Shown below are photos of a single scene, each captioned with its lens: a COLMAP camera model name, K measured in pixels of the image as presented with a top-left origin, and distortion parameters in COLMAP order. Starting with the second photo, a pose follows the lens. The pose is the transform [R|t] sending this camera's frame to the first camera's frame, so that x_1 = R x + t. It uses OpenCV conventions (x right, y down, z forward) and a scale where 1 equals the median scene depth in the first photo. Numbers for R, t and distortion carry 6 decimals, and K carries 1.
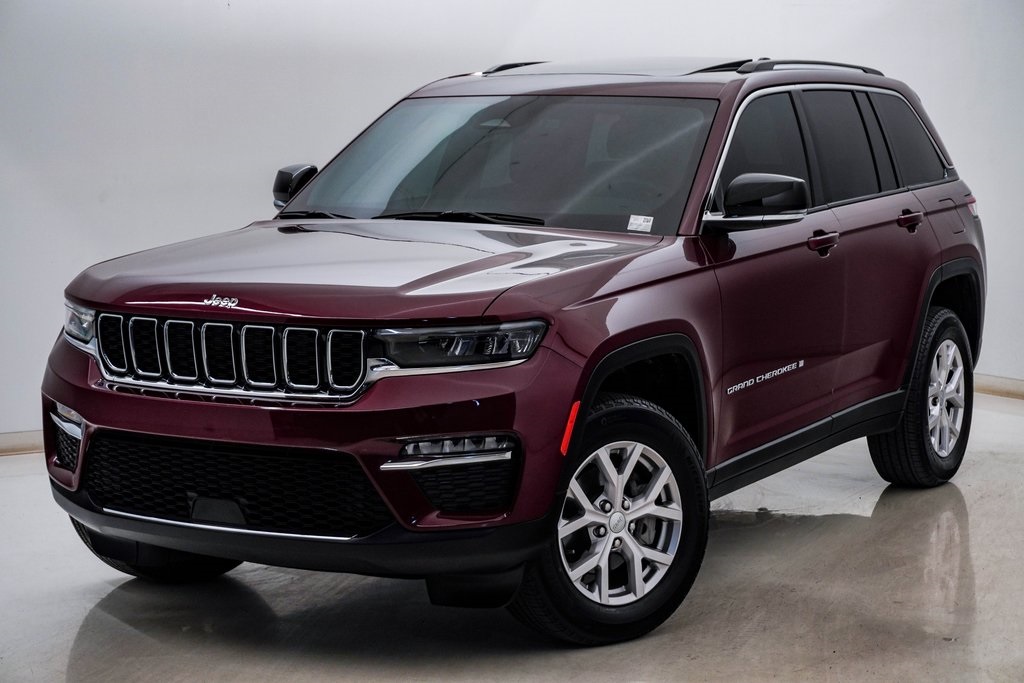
lens RADIAL K [[2166.2, 0, 512.0], [0, 2166.2, 341.5], [0, 0, 1]] dist [-0.016980, 0.310988]
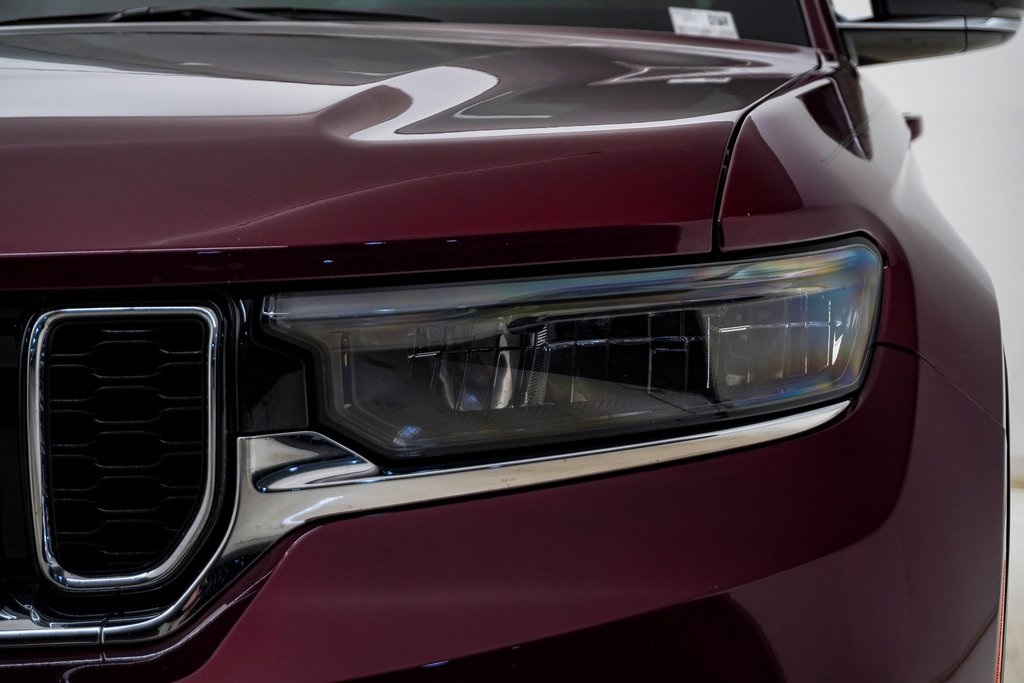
lens RADIAL K [[2166.2, 0, 512.0], [0, 2166.2, 341.5], [0, 0, 1]] dist [-0.016980, 0.310988]
pose [[0.938673, -0.048017, 0.341448, -0.104152], [0.060615, 0.997814, -0.026316, 0.005302], [-0.339438, 0.045400, 0.939532, 0.731193]]
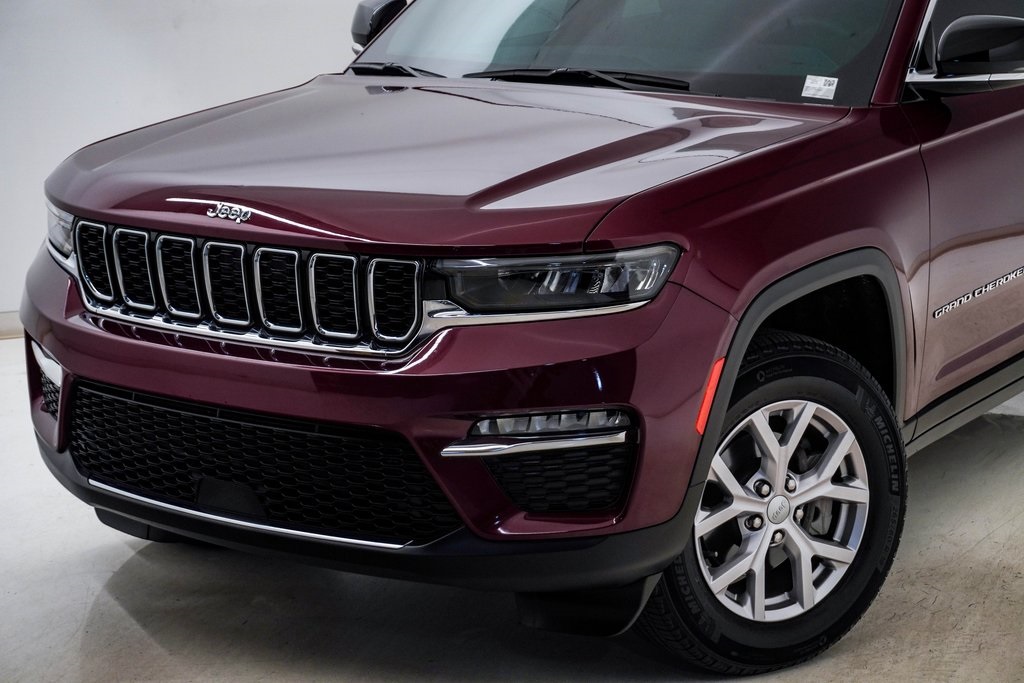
lens RADIAL K [[2166.2, 0, 512.0], [0, 2166.2, 341.5], [0, 0, 1]] dist [-0.016980, 0.310988]
pose [[0.995720, 0.010853, -0.091787, 0.025544], [-0.001253, 0.994575, 0.104010, -0.048679], [0.092418, -0.103450, 0.990332, 0.274169]]
